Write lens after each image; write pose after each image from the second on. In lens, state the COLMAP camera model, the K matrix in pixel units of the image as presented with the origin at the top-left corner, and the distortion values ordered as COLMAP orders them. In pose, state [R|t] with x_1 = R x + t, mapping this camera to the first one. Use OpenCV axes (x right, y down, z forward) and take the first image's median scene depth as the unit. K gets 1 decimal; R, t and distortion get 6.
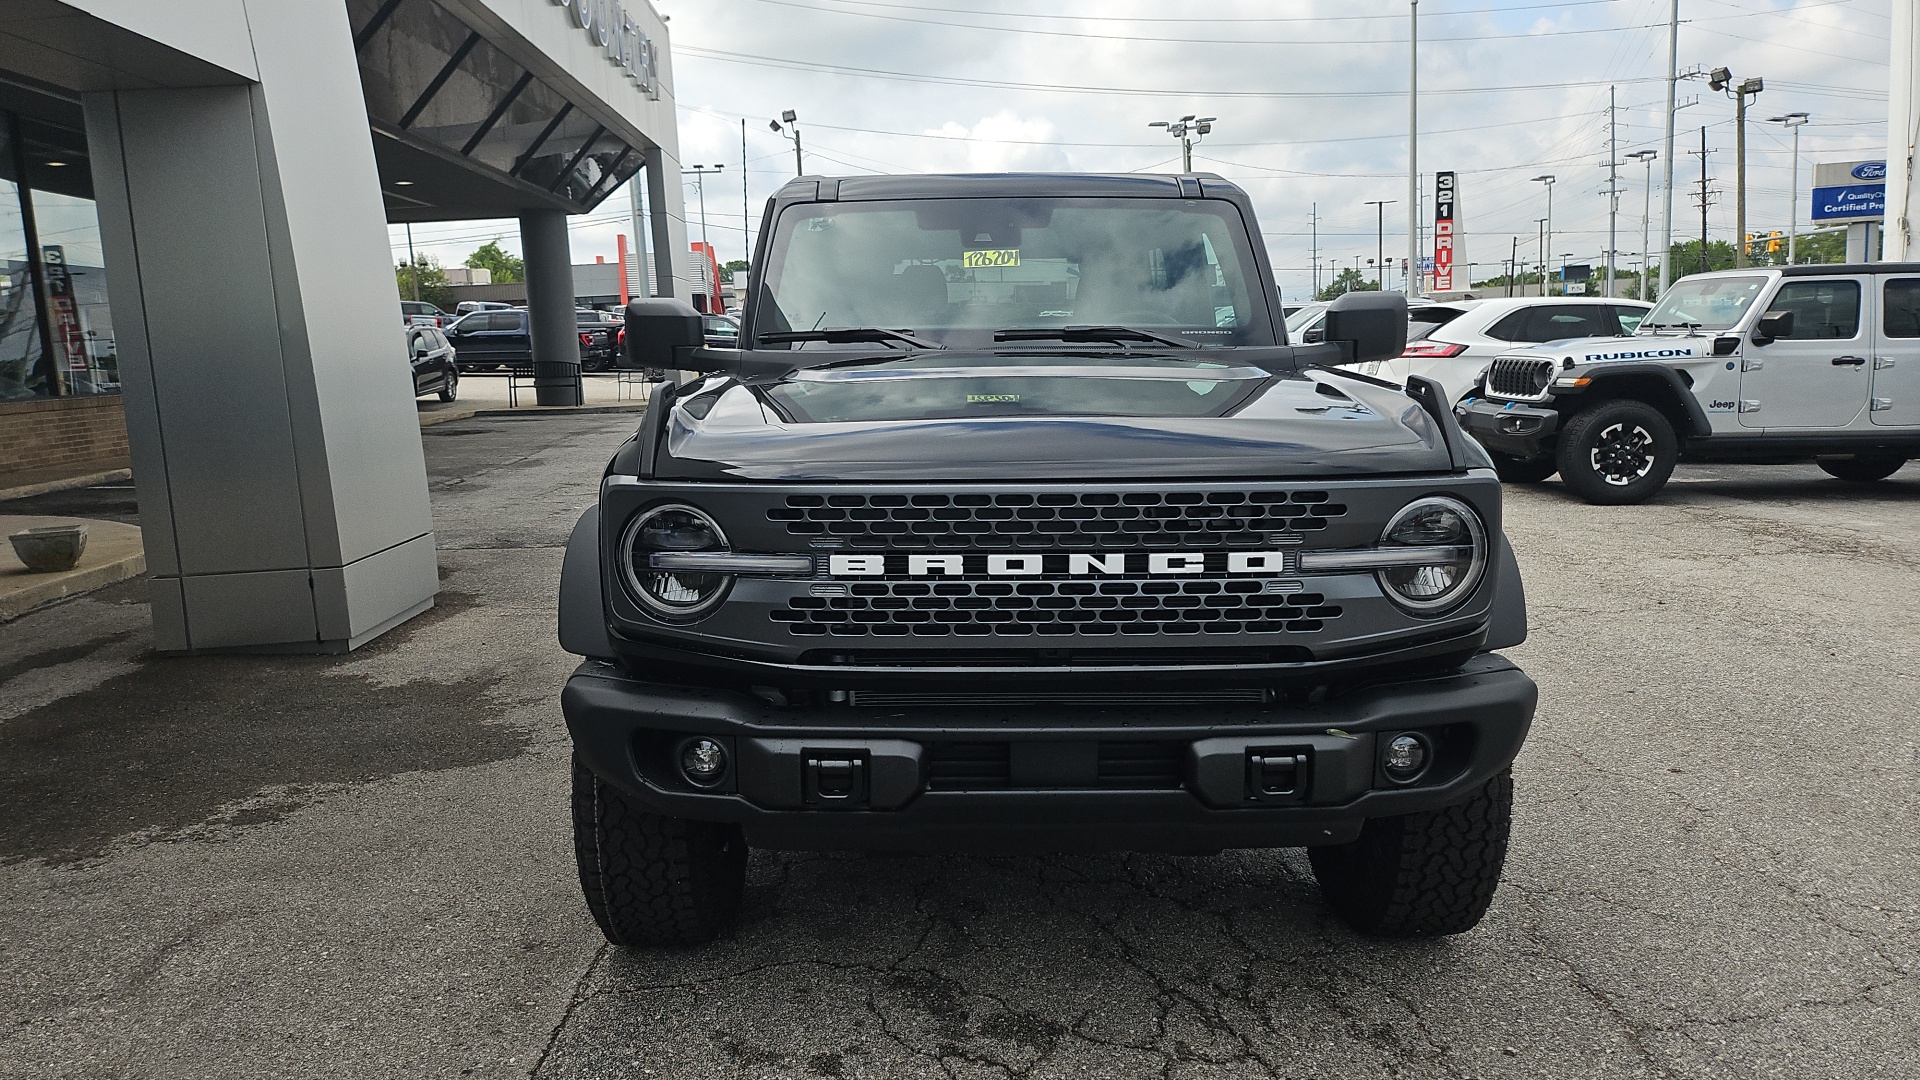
lens RADIAL K [[1355.9, 0, 962.1], [0, 1355.9, 554.2], [0, 0, 1]] dist [0.062440, -0.062066]
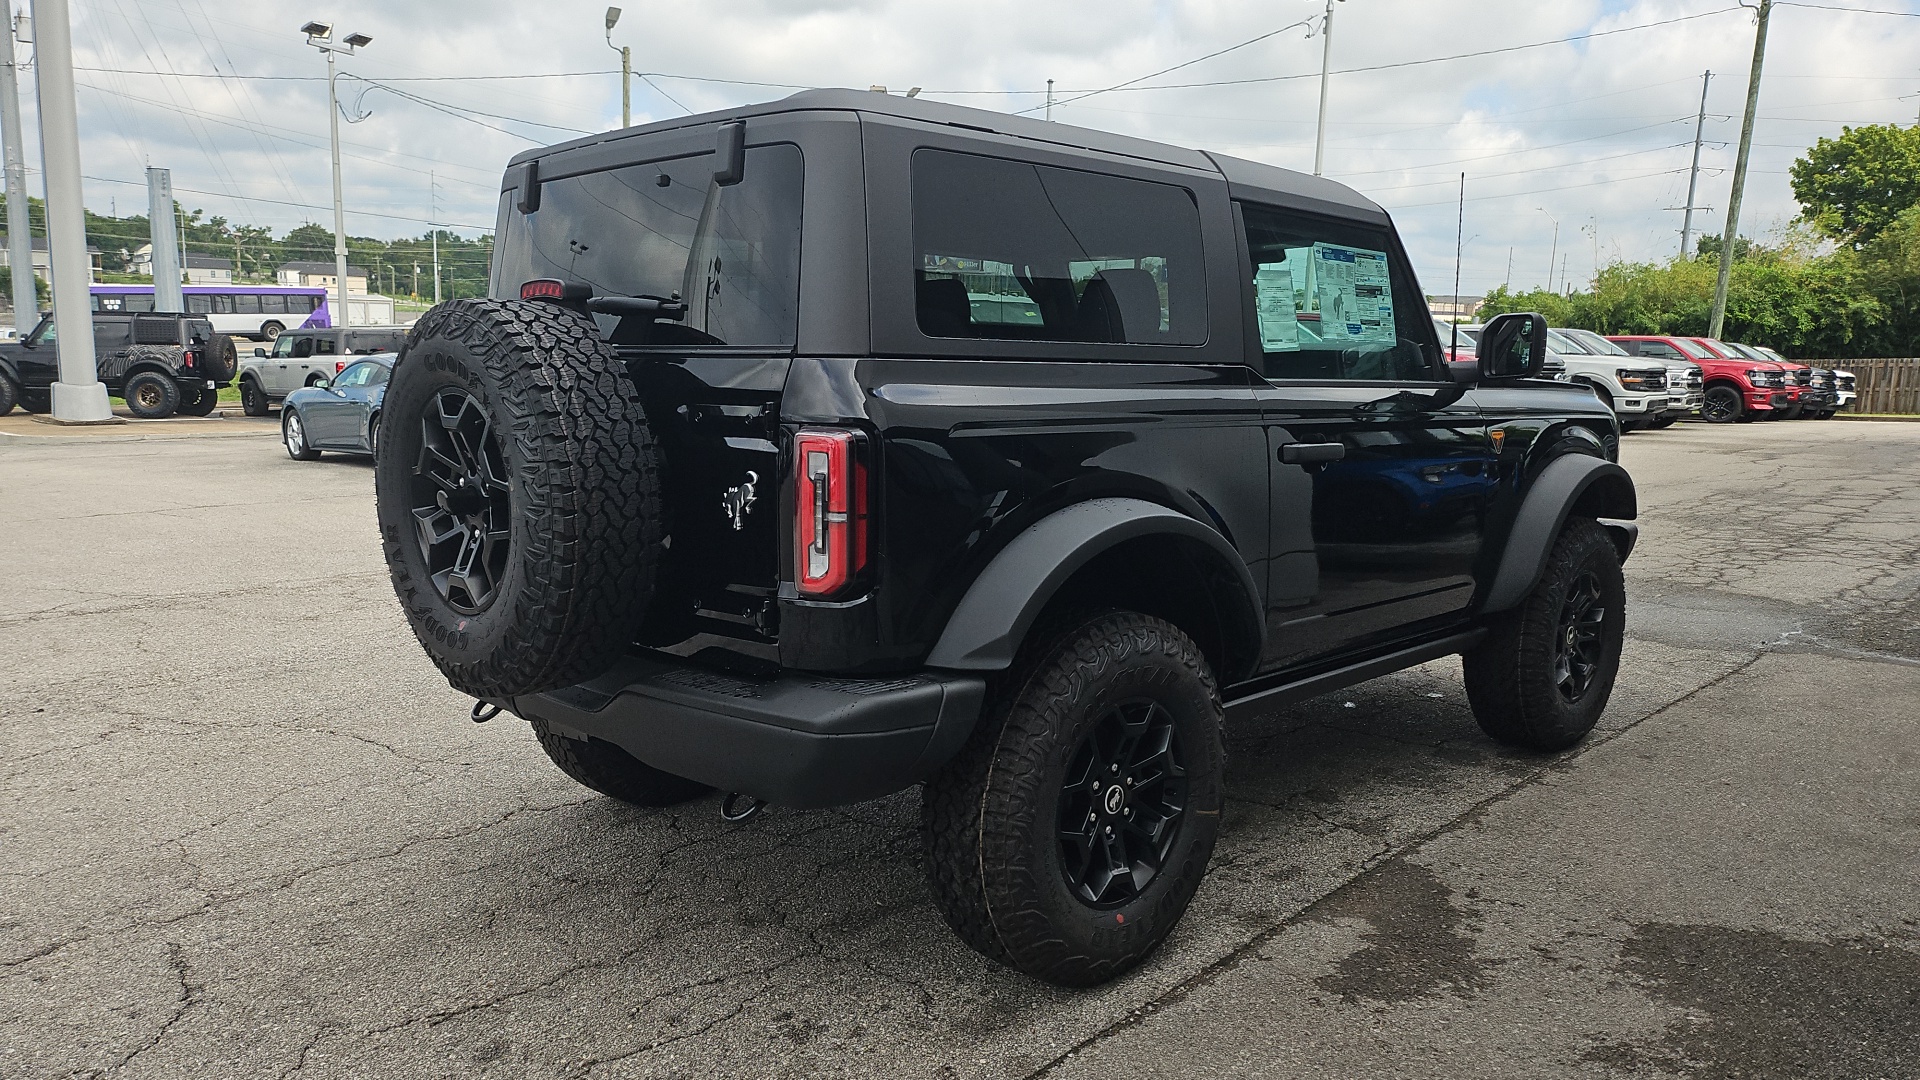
lens RADIAL K [[1355.9, 0, 965.0], [0, 1355.9, 557.9], [0, 0, 1]] dist [0.062440, -0.062066]
pose [[-0.709404, -0.106435, 0.696719, -0.870434], [0.110689, 0.959440, 0.259274, -0.425052], [-0.696056, 0.261049, -0.668849, 2.649986]]
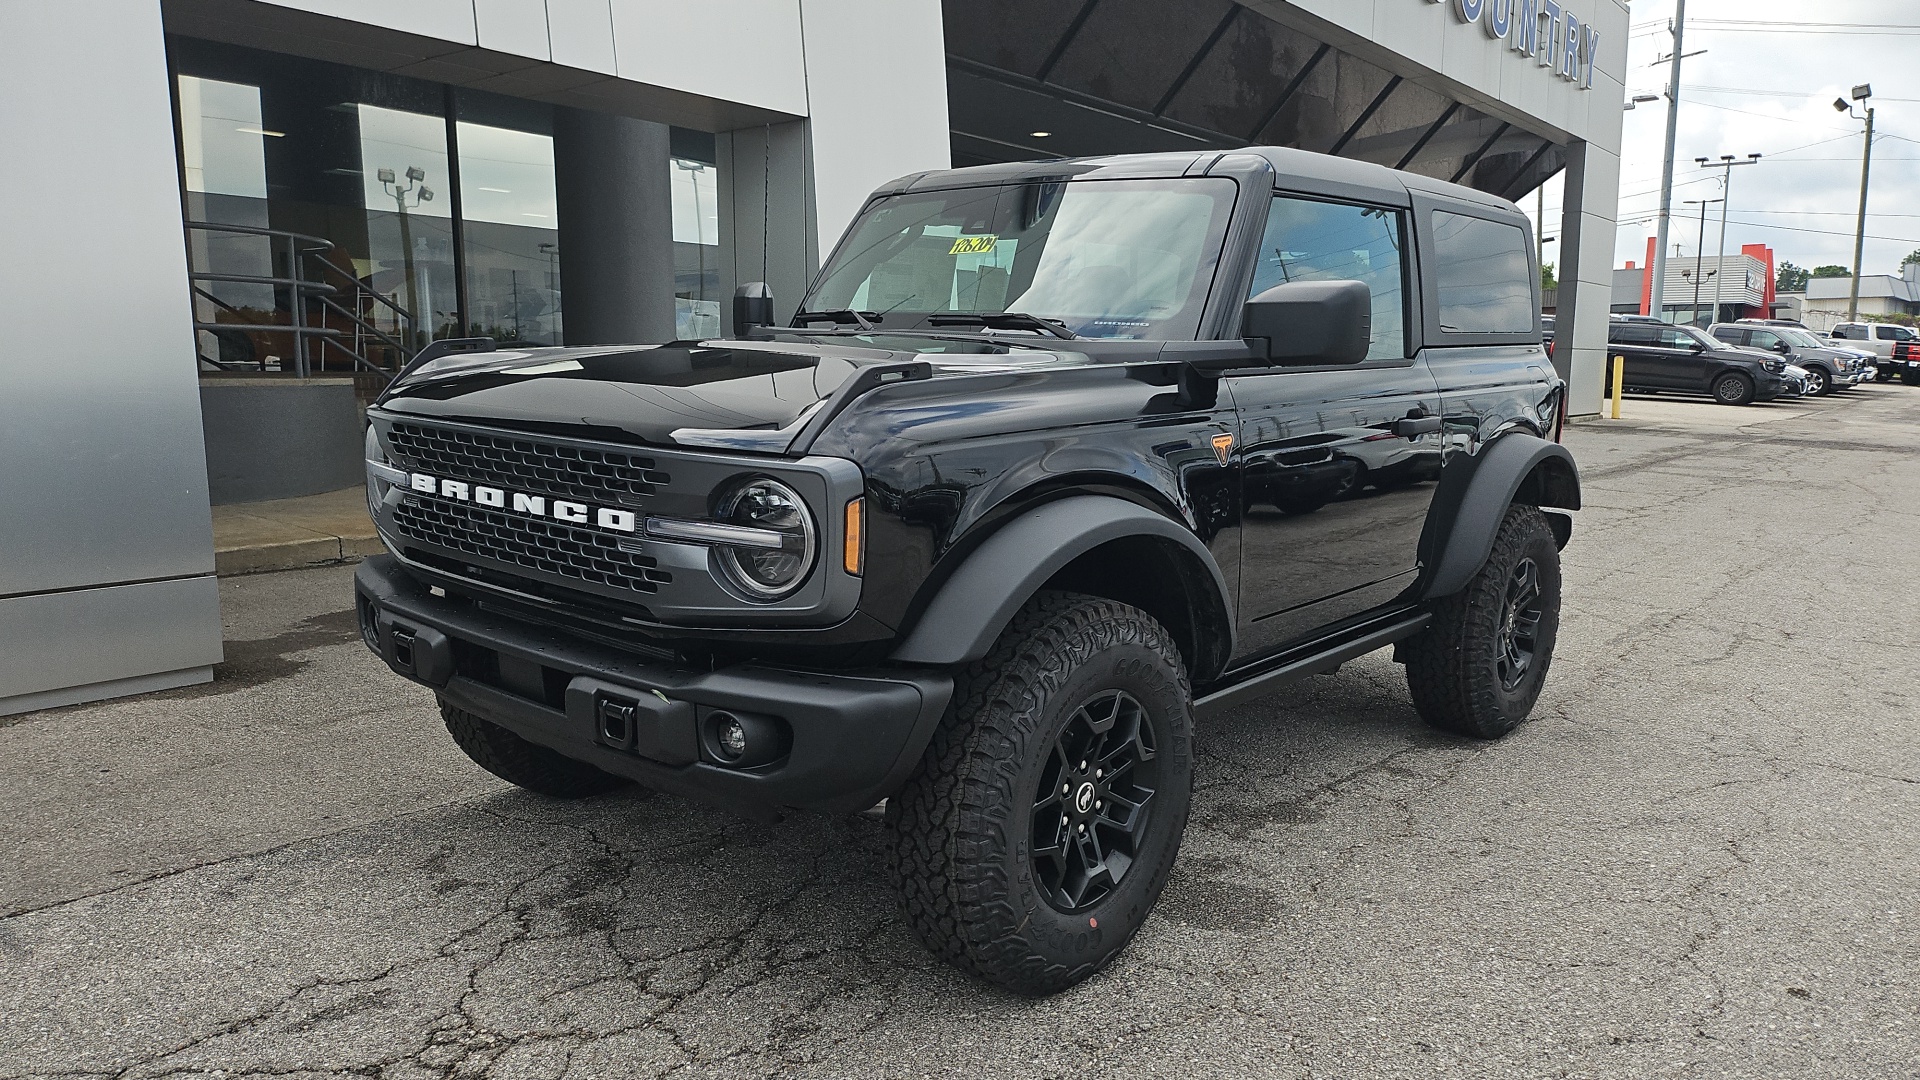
lens RADIAL K [[1355.9, 0, 949.2], [0, 1355.9, 570.9], [0, 0, 1]] dist [0.062440, -0.062066]
pose [[0.751790, 0.144437, -0.643389, 0.891997], [-0.140506, 0.988396, 0.057710, -0.042501], [0.644259, 0.047014, 0.763361, 0.286306]]
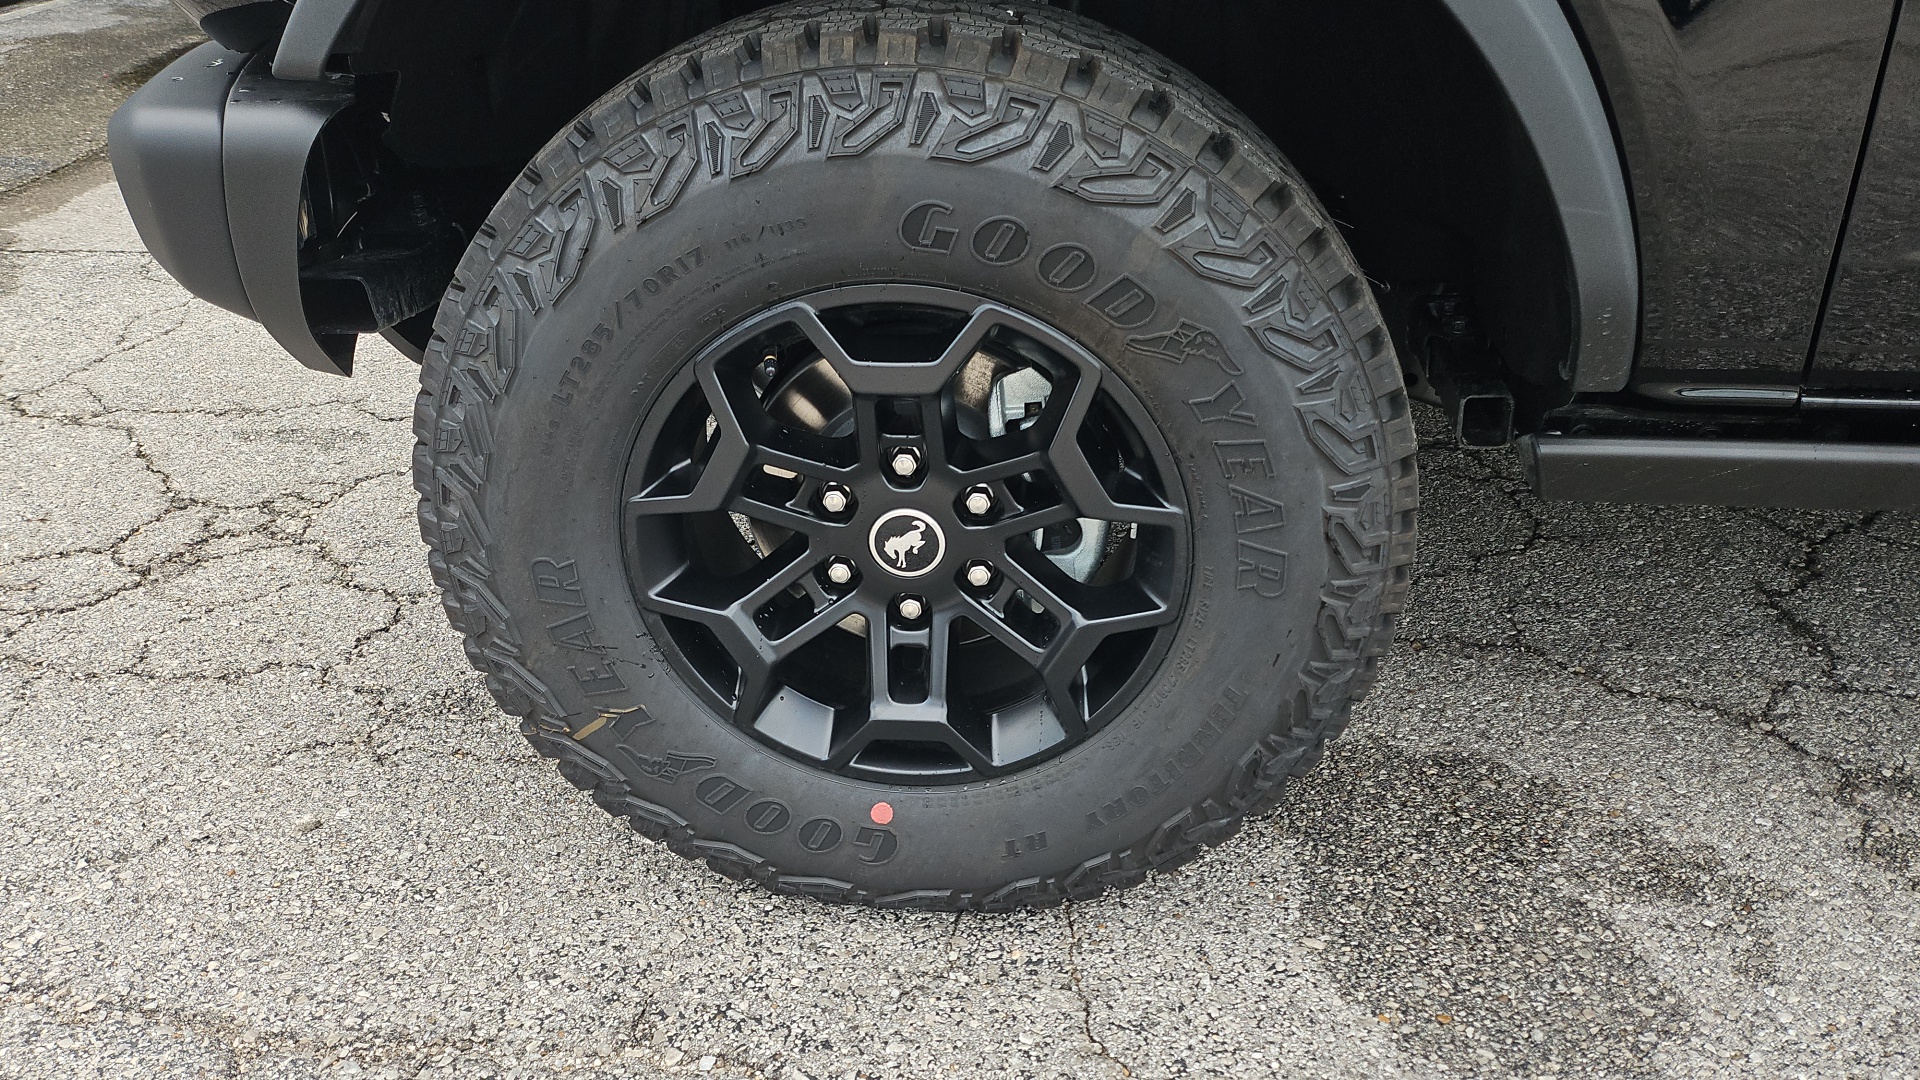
lens RADIAL K [[1355.9, 0, 941.7], [0, 1355.9, 560.7], [0, 0, 1]] dist [0.062440, -0.062066]
pose [[-0.095452, 0.500593, -0.860404, 0.706874], [-0.165103, 0.844417, 0.509608, -0.038232], [0.981646, 0.190699, 0.002048, 1.099133]]
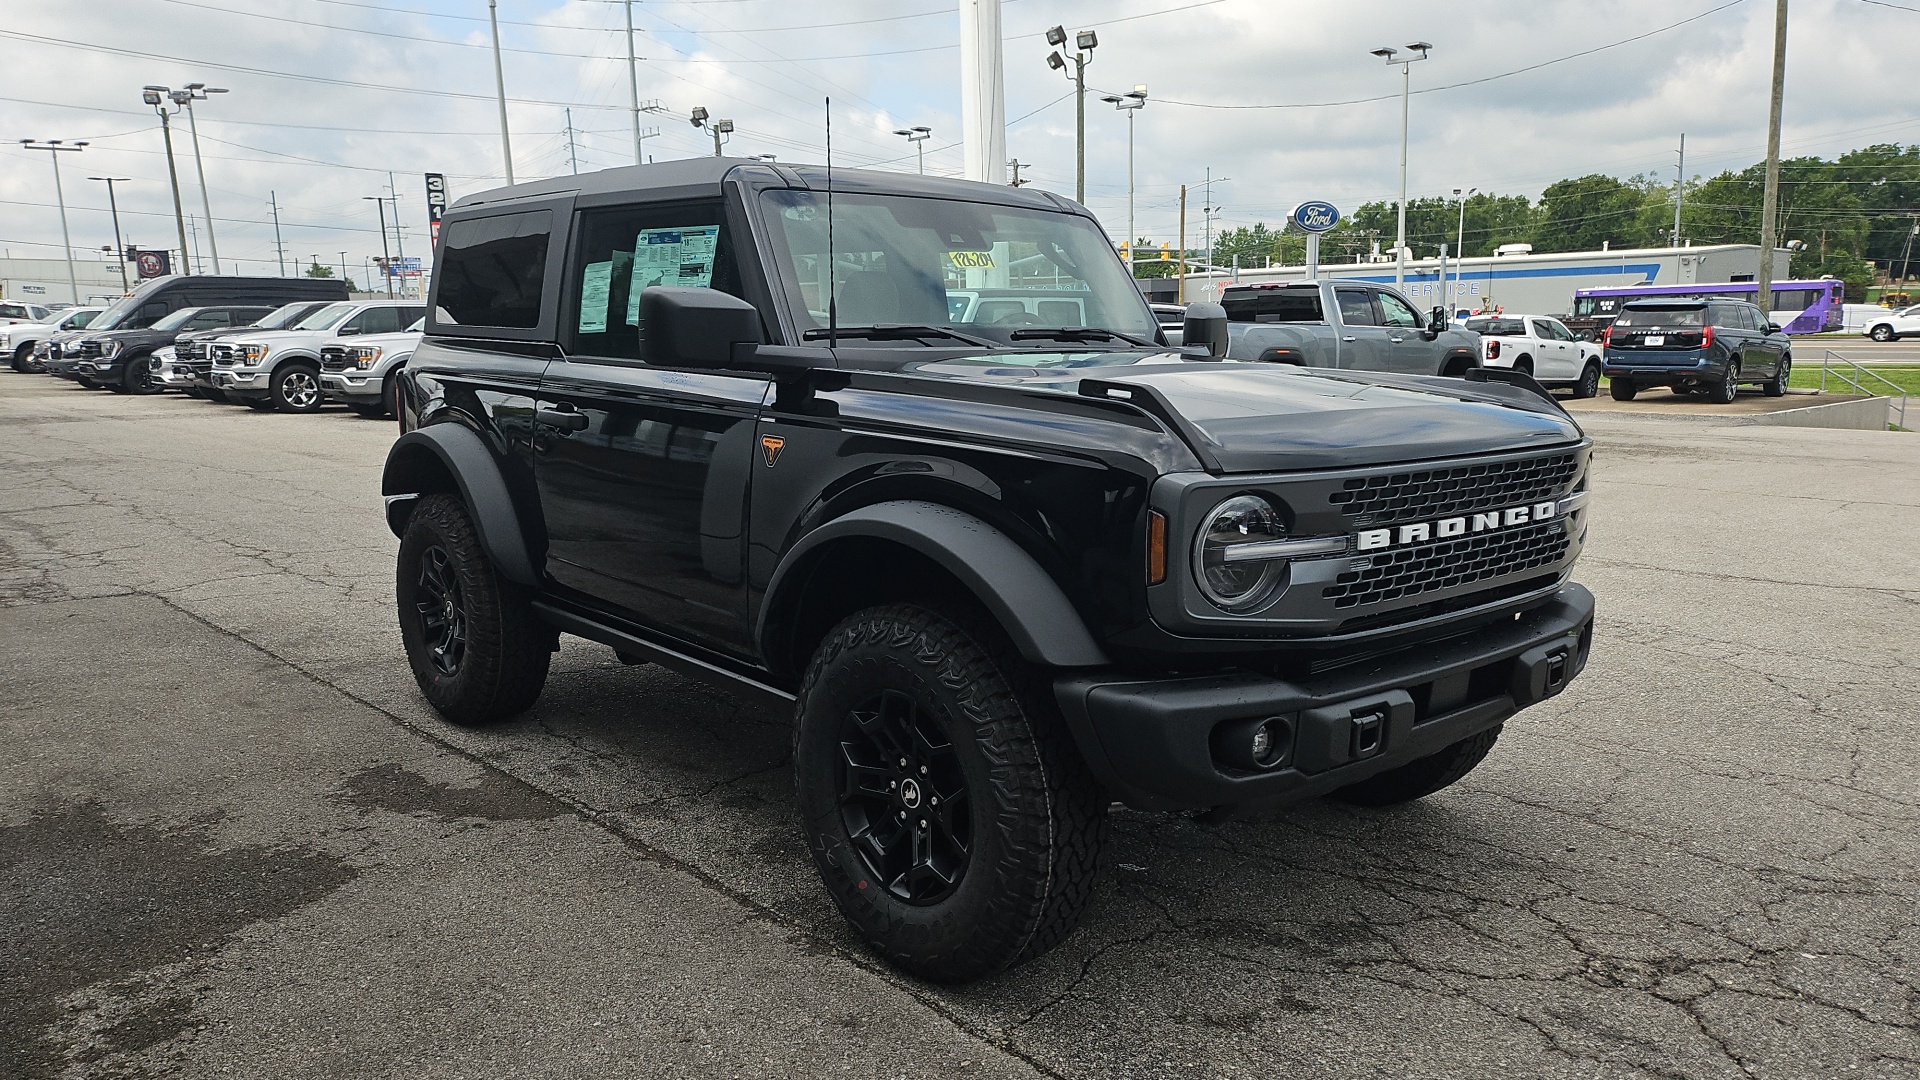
lens RADIAL K [[1355.9, 0, 946.6], [0, 1355.9, 565.3], [0, 0, 1]] dist [0.062440, -0.062066]
pose [[0.757176, -0.096502, 0.646043, -0.866234], [0.093152, 0.994871, 0.039431, -0.038609], [-0.646534, 0.030324, 0.762282, 0.299473]]
